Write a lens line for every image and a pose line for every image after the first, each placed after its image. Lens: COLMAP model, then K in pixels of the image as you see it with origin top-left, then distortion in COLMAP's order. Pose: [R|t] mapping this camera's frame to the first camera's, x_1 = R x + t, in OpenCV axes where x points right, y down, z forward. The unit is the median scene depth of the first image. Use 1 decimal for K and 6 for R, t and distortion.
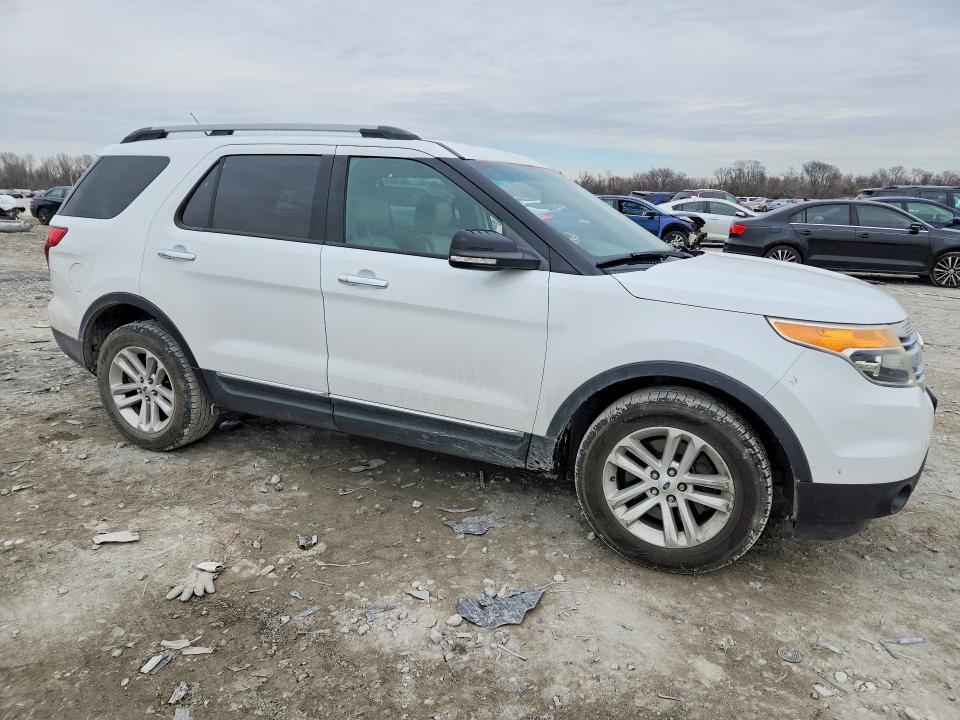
lens RADIAL K [[632.9, 0, 480.0], [0, 632.9, 360.0], [0, 0, 1]] dist [0.030954, -0.027655]
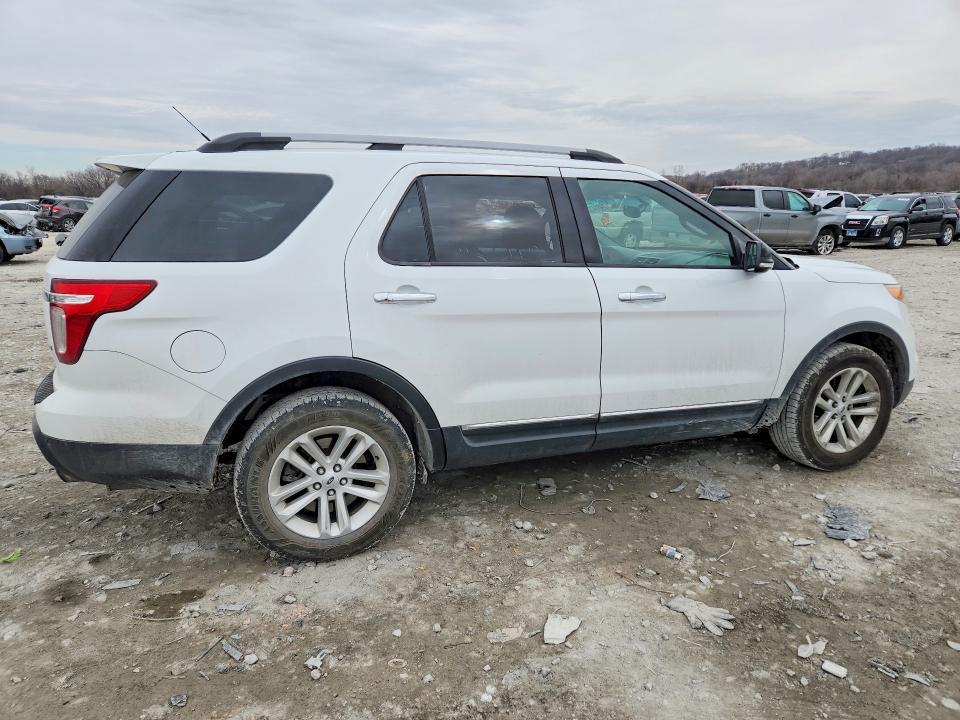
lens RADIAL K [[640.0, 0, 479.9], [0, 640.0, 342.6], [0, 0, 1]] dist [0.008980, -0.002400]
pose [[0.736711, -0.168512, 0.654874, -0.981122], [0.181225, 0.982226, 0.048874, -0.135280], [-0.651471, 0.082674, 0.754156, 0.337787]]
